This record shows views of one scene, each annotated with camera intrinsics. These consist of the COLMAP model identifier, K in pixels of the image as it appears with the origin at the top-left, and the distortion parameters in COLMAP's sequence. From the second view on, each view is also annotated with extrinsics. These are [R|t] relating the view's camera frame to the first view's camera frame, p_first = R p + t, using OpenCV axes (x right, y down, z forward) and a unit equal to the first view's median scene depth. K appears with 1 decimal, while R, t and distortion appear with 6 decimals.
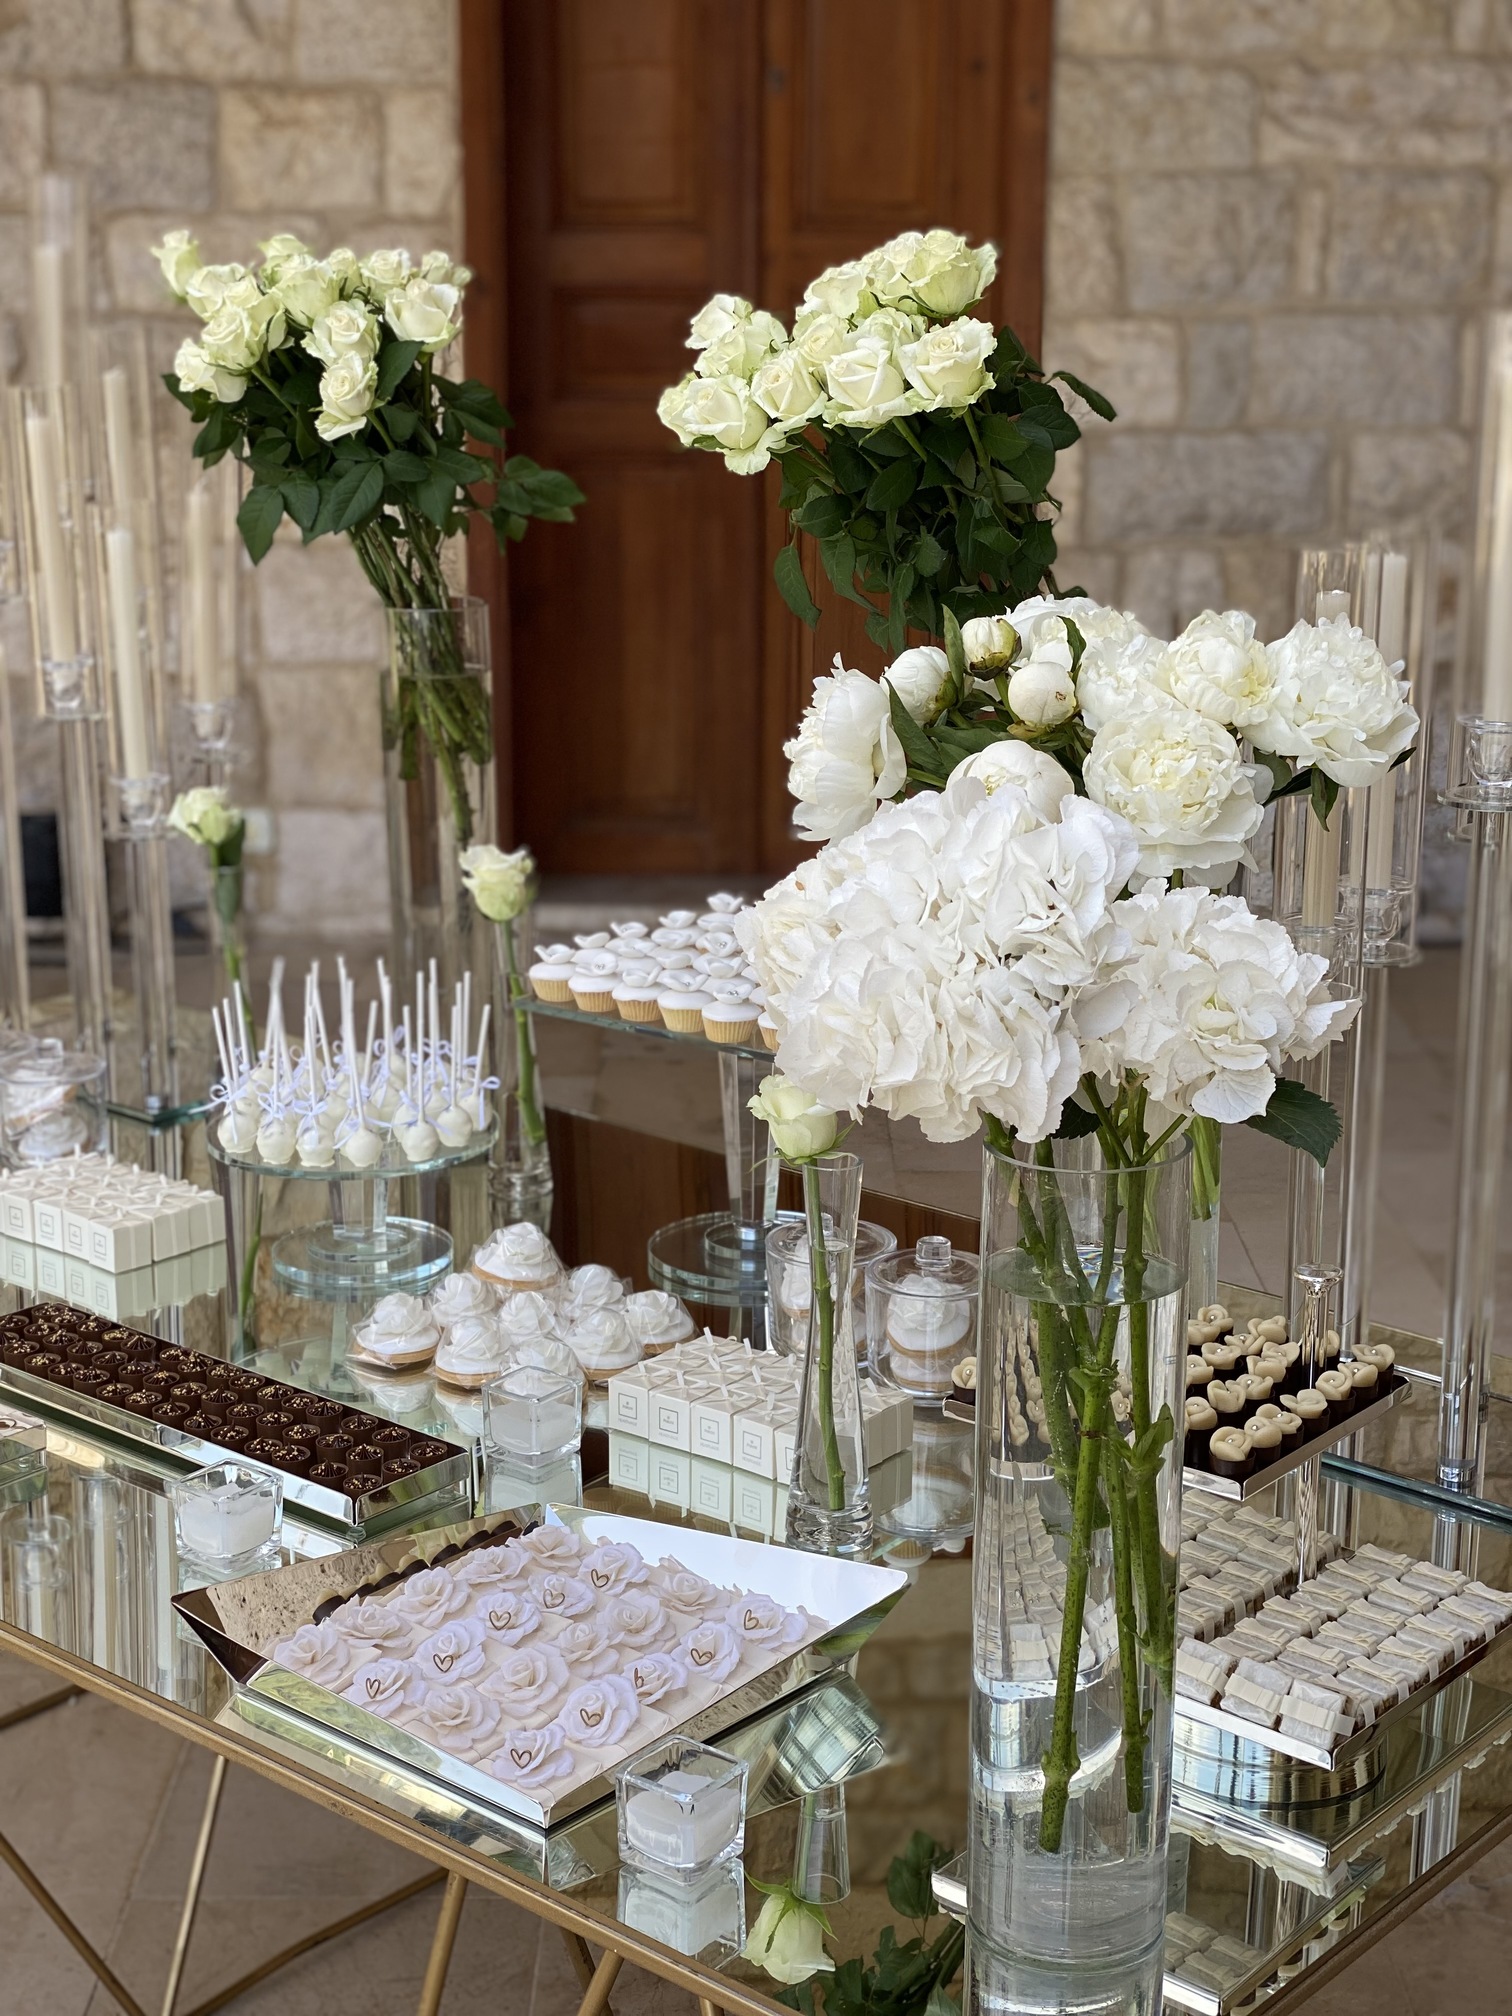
lens RADIAL K [[3013.4, 0, 761.9], [0, 3013.4, 1012.2], [0, 0, 1]] dist [0.086889, 0.000000]
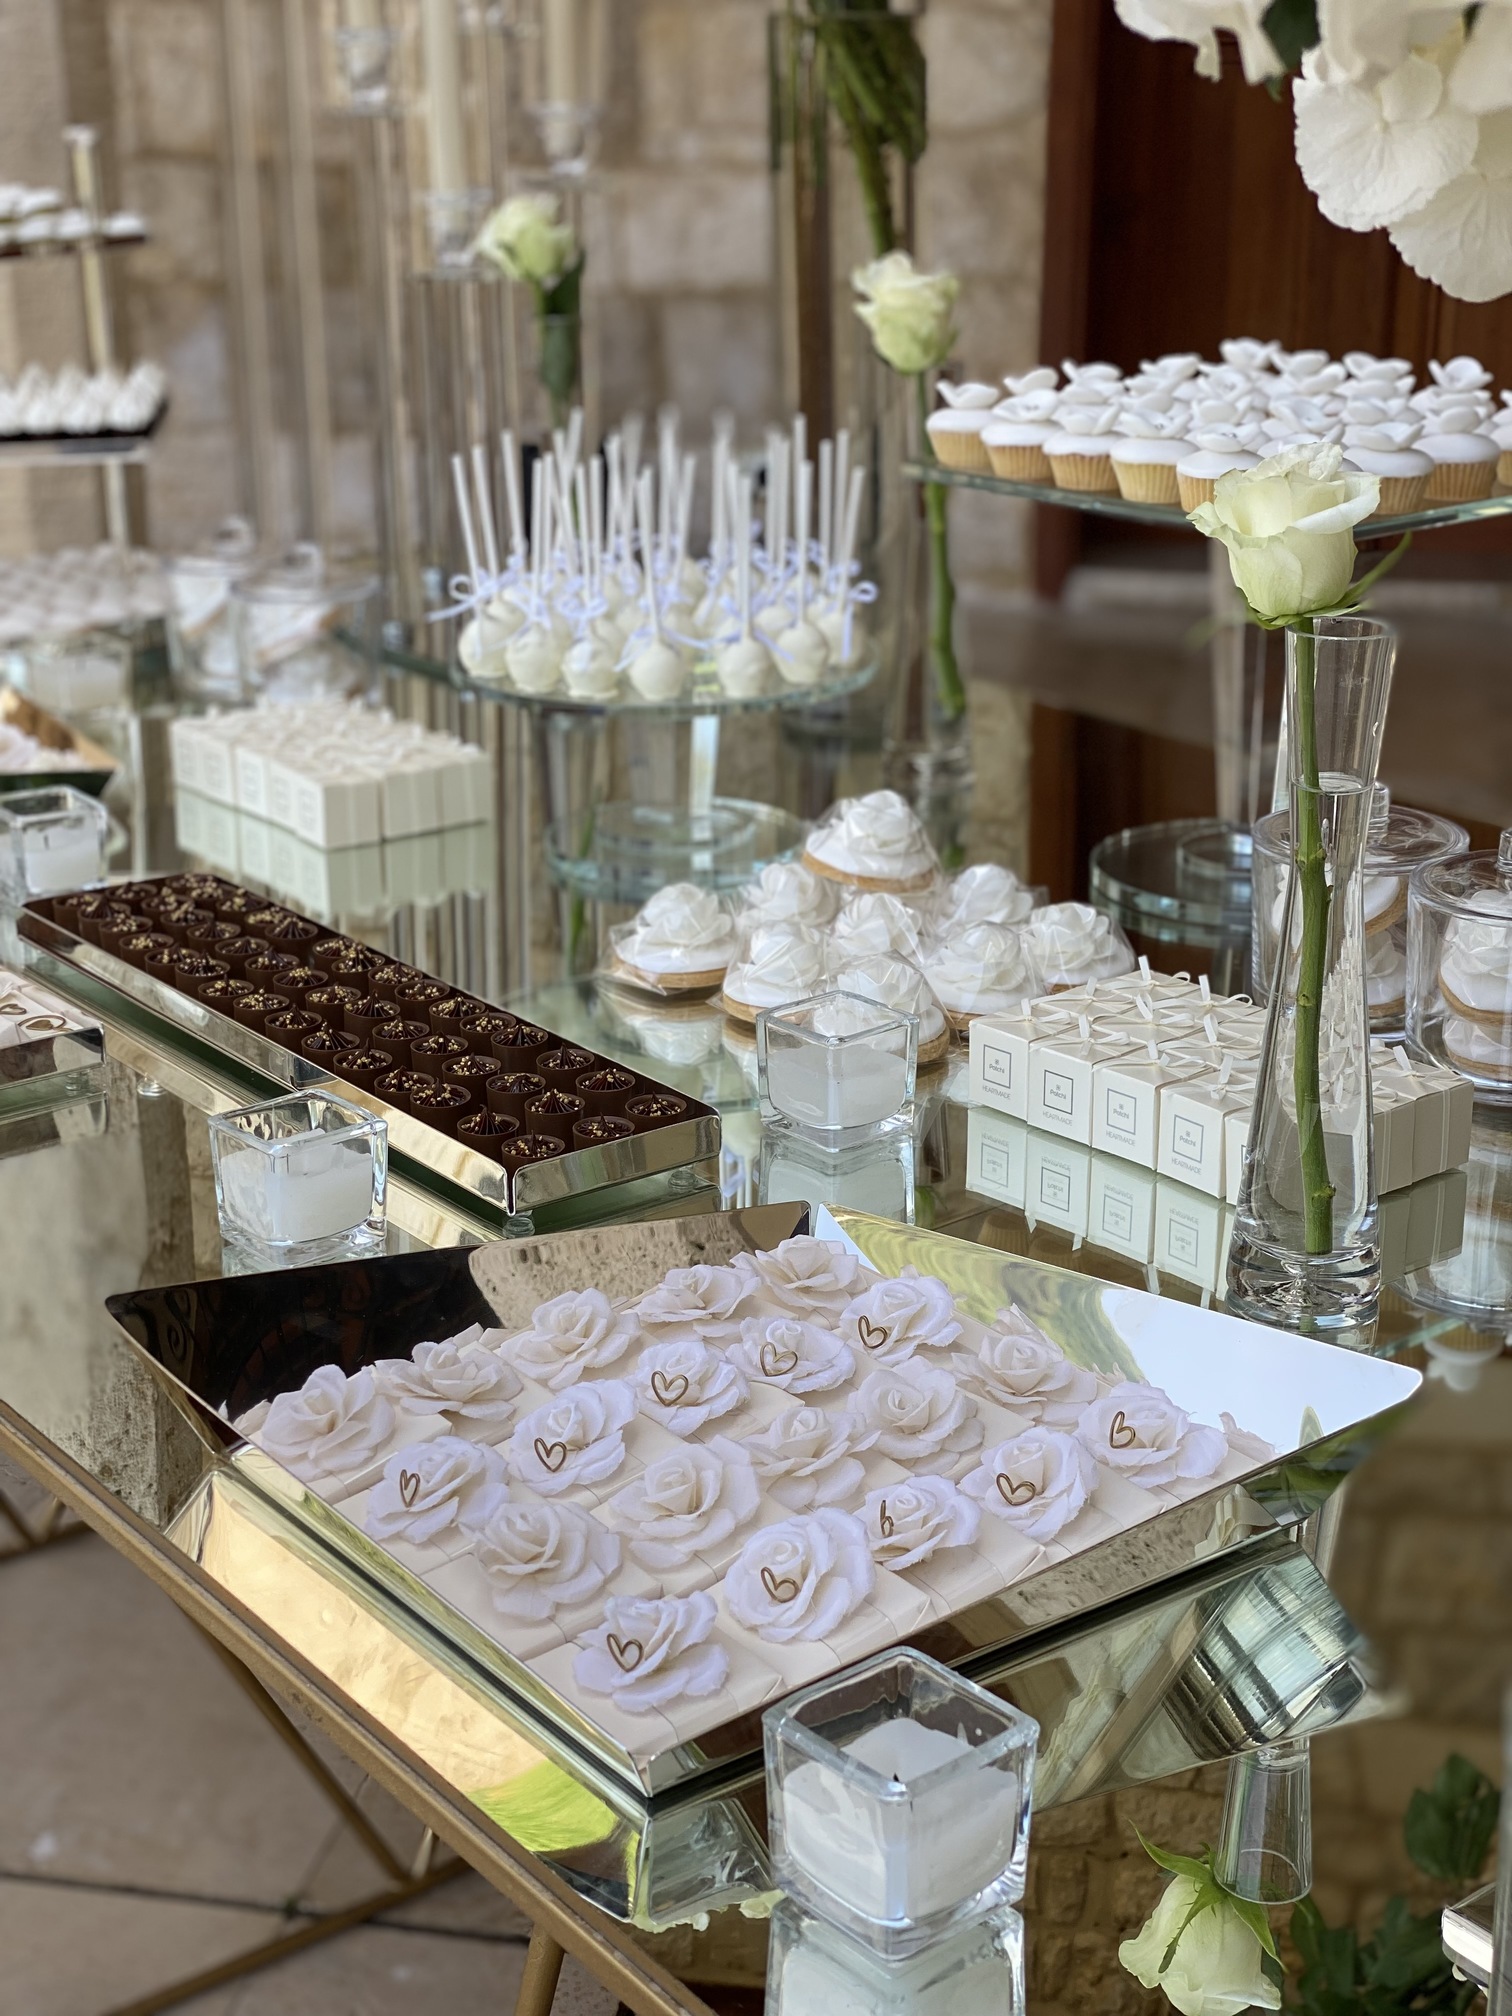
lens RADIAL K [[3013.4, 0, 754.9], [0, 3013.4, 998.4], [0, 0, 1]] dist [0.086889, 0.000000]
pose [[0.976991, 0.062910, -0.203793, 0.031807], [-0.048114, 0.995888, 0.076767, 0.071011], [0.207784, -0.065195, 0.976000, 0.385179]]
